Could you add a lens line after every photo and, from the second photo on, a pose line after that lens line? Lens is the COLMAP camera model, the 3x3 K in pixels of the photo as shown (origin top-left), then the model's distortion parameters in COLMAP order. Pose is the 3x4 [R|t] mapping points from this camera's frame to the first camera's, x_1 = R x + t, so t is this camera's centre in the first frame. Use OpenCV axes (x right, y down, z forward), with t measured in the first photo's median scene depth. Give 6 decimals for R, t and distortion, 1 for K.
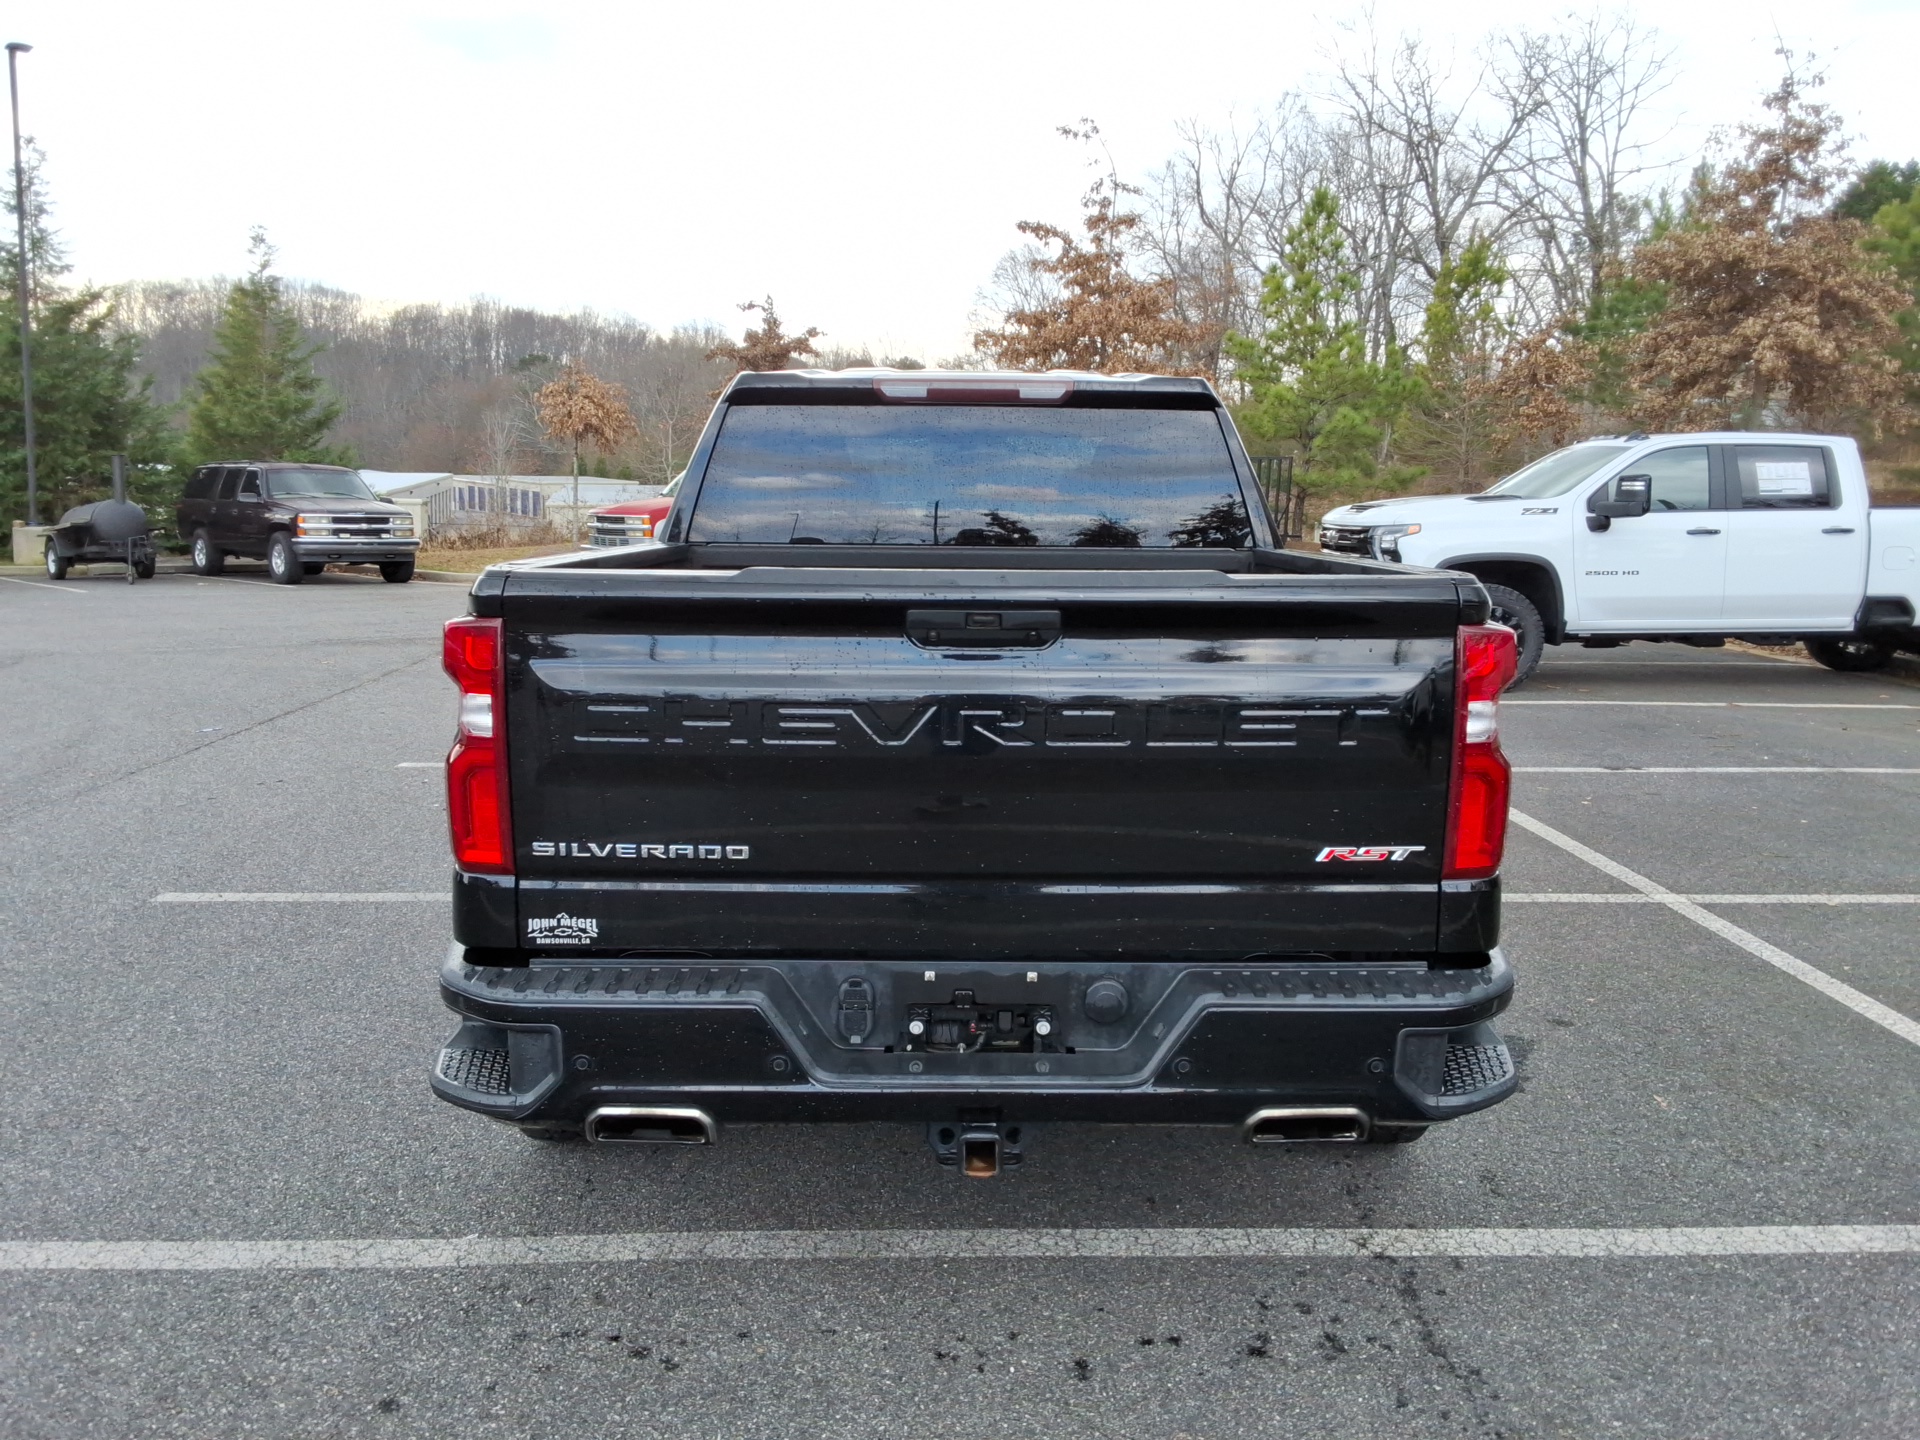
lens RADIAL K [[1515.0, 0, 970.4], [0, 1515.0, 713.8], [0, 0, 1]] dist [0.117496, -0.186353]
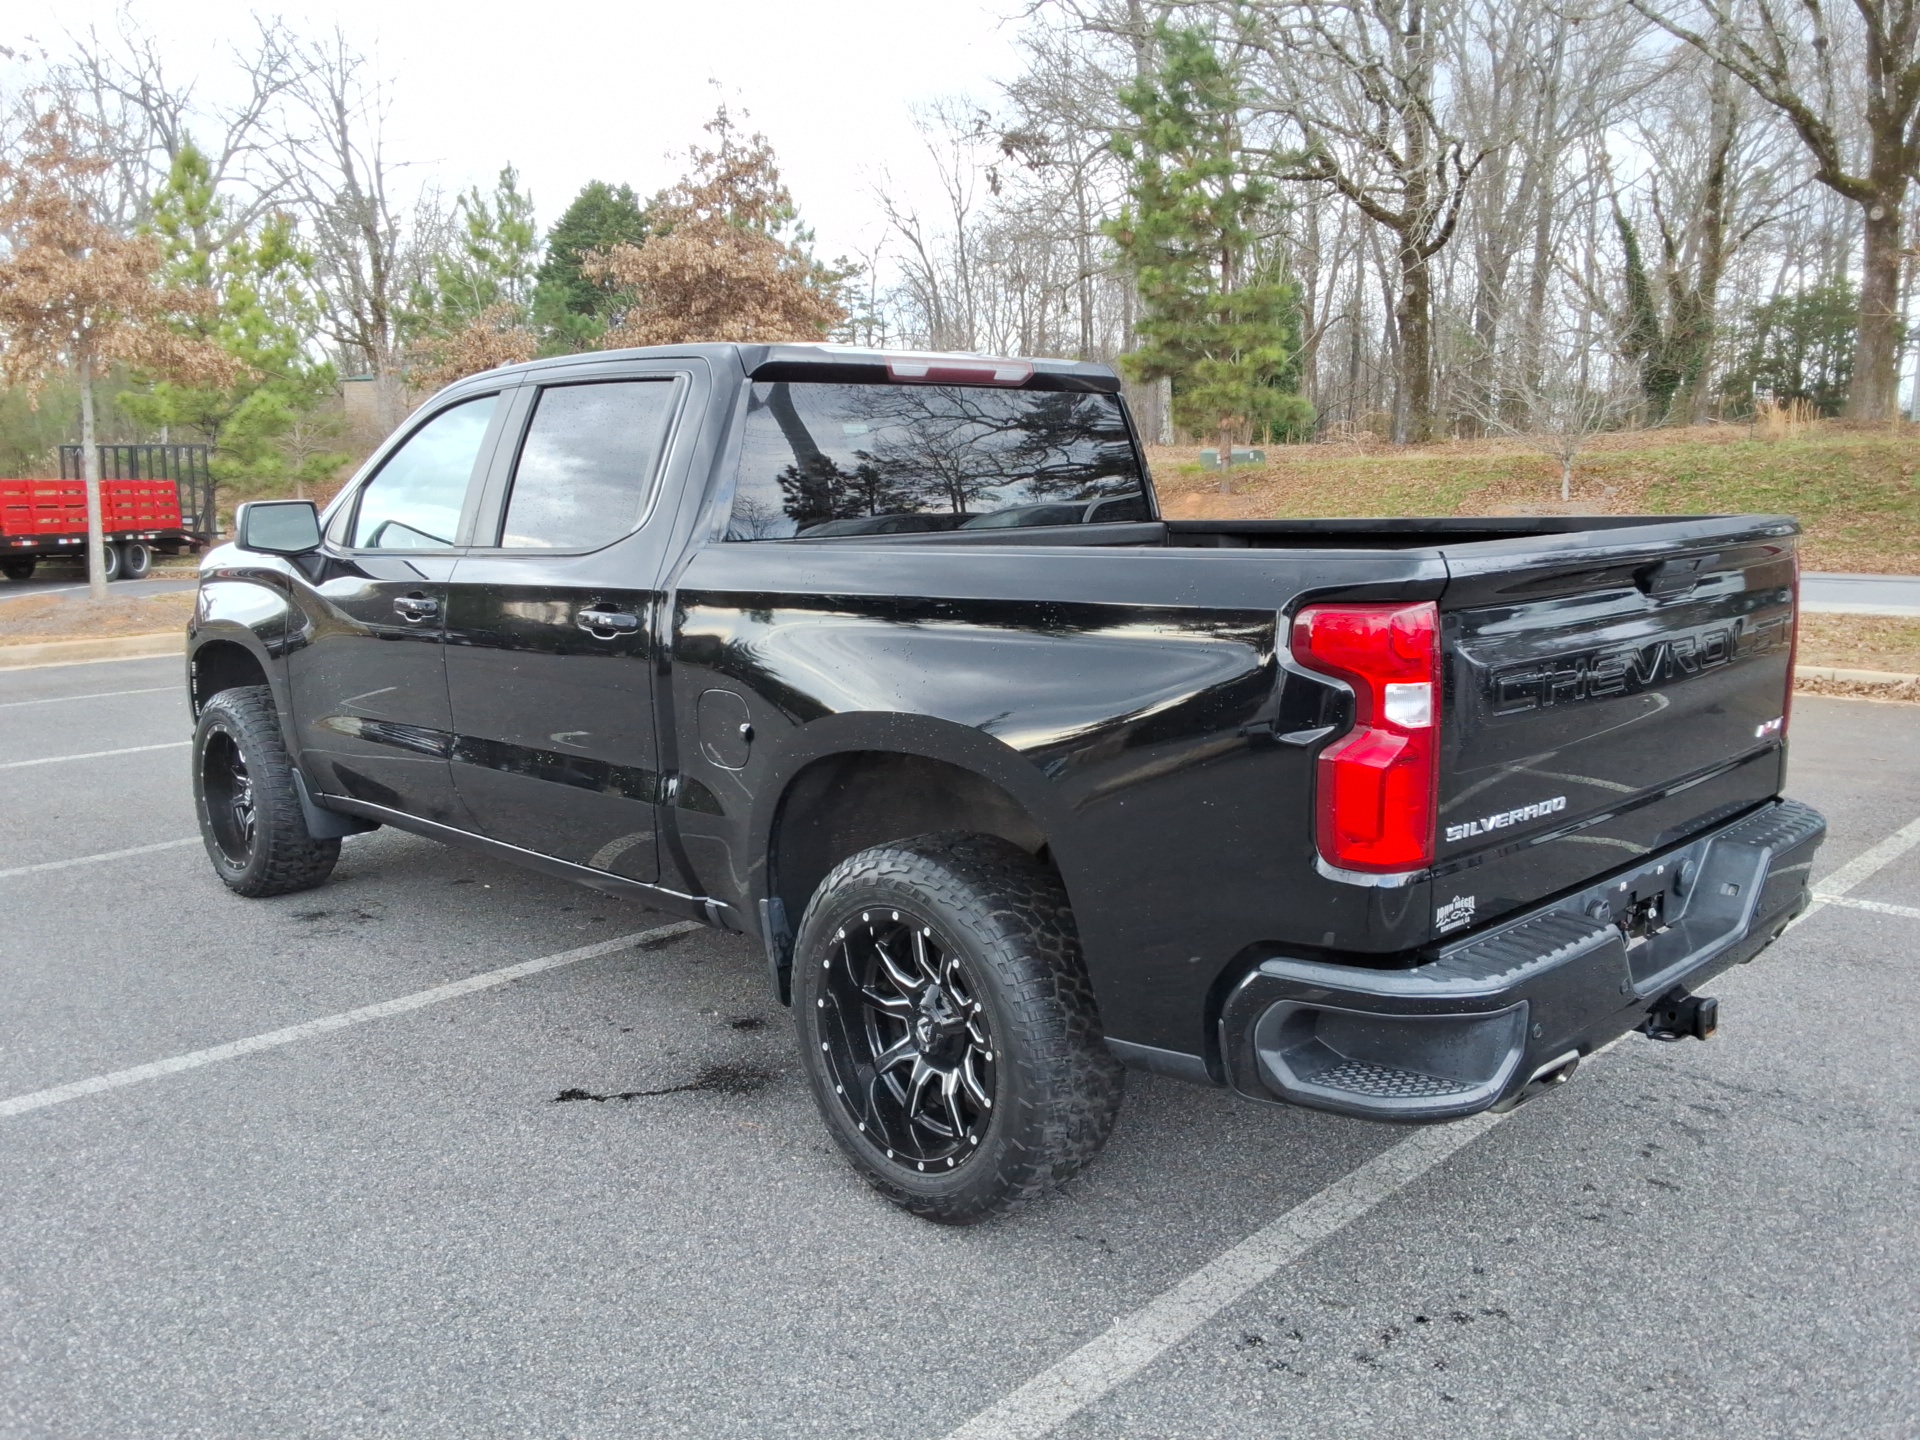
lens RADIAL K [[1515.0, 0, 970.4], [0, 1515.0, 713.8], [0, 0, 1]] dist [0.117496, -0.186353]
pose [[0.725184, -0.128424, 0.676473, -0.925421], [0.124003, 0.990748, 0.055155, -0.063874], [-0.677297, 0.043887, 0.734400, 0.389728]]
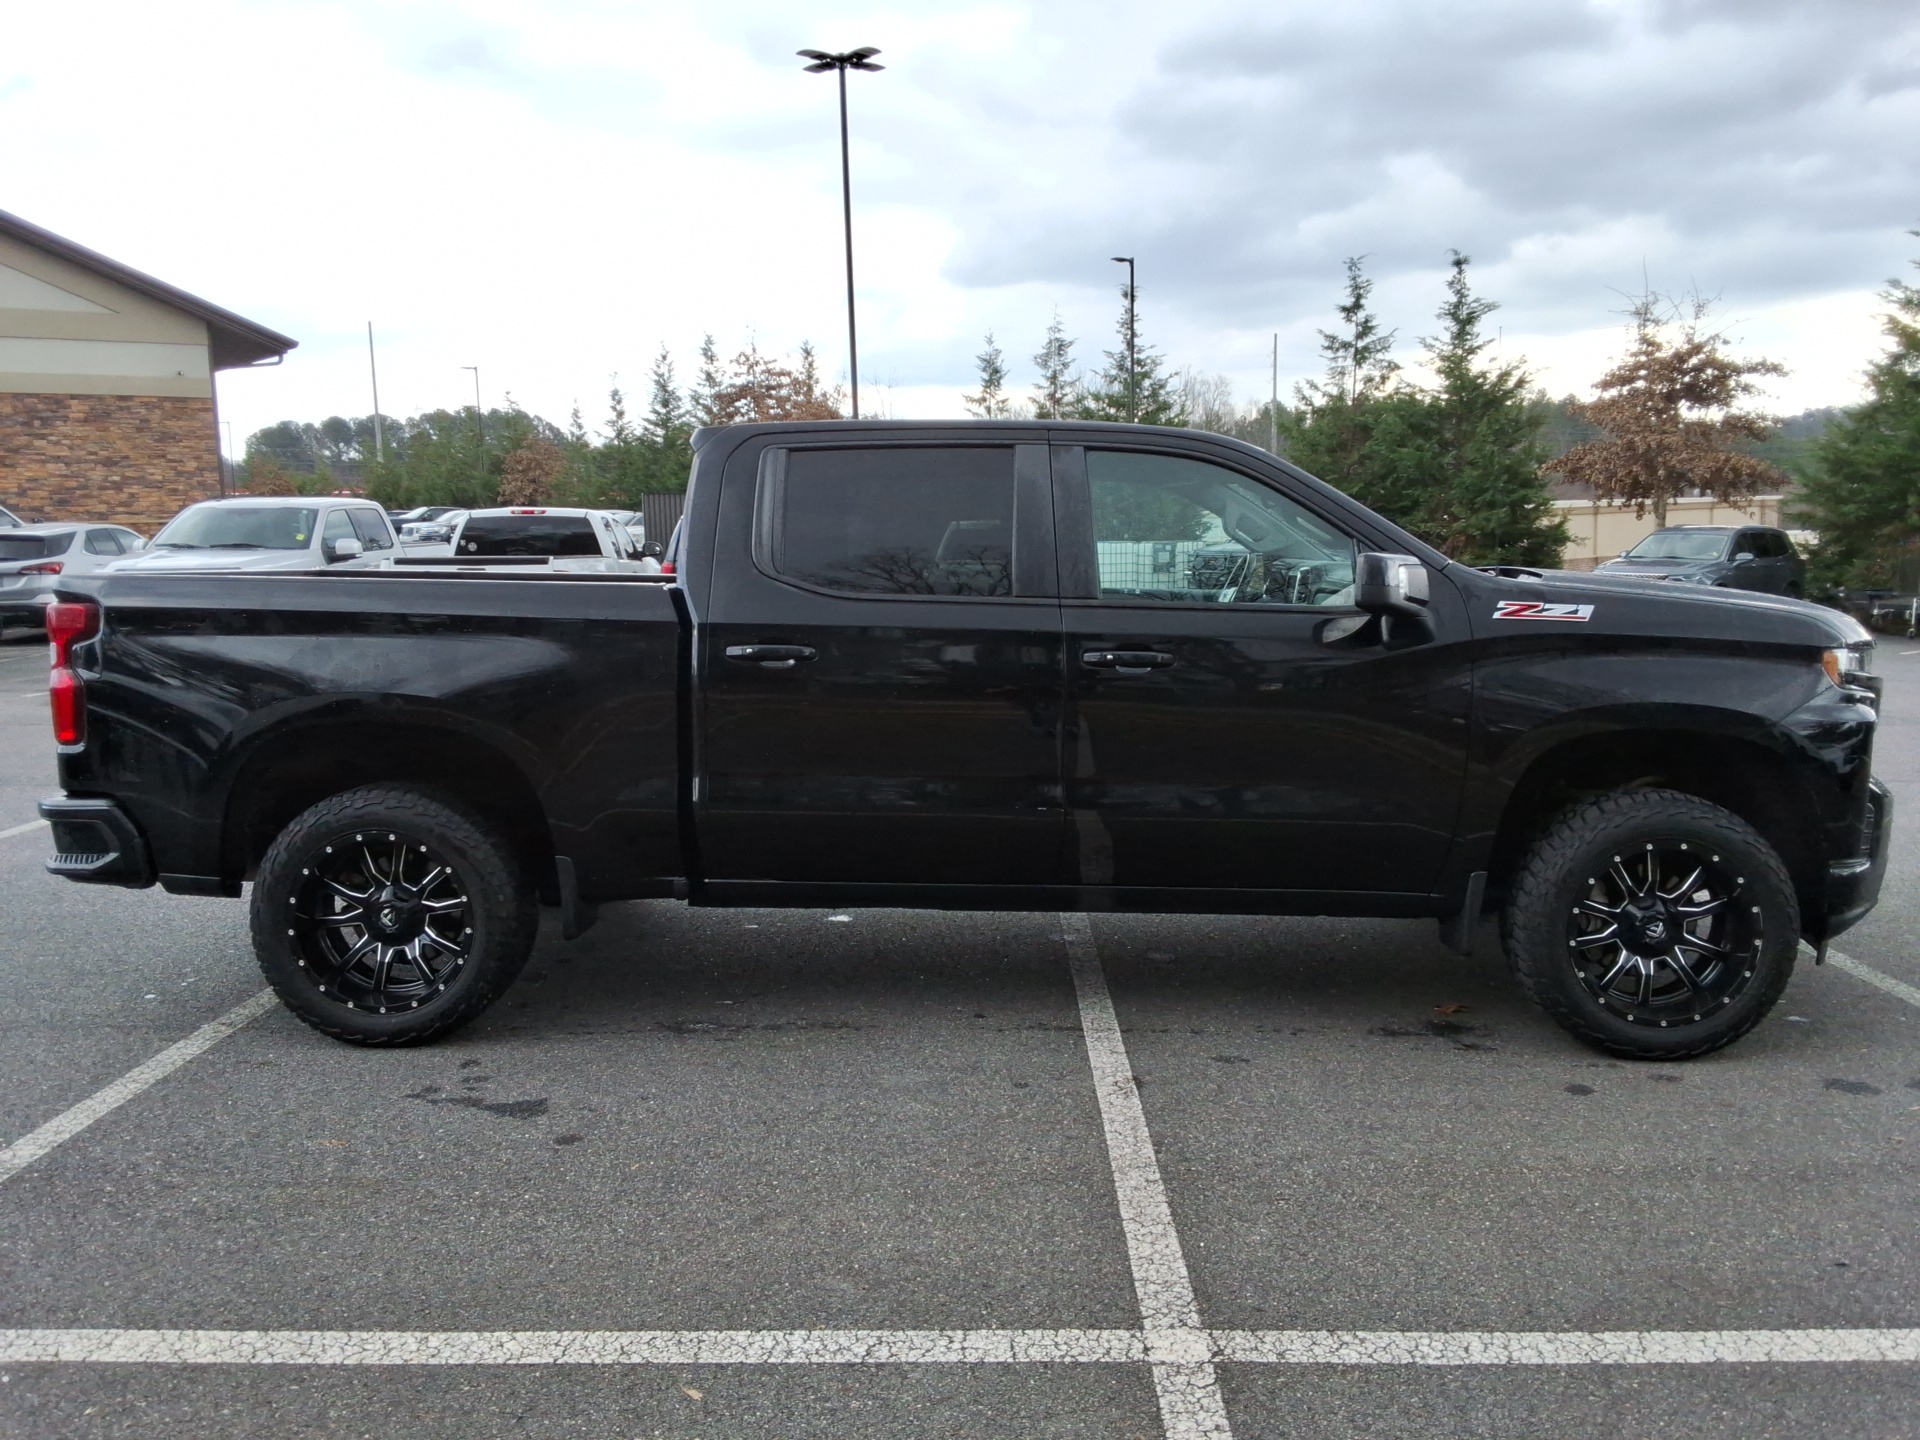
lens RADIAL K [[1508.4, 0, 979.0], [0, 1508.4, 710.9], [0, 0, 1]] dist [0.110322, -0.181333]
pose [[-0.032783, 0.090016, -0.995401, 1.683583], [-0.144464, 0.985051, 0.093838, -0.204533], [0.988967, 0.146876, -0.019289, 1.697323]]
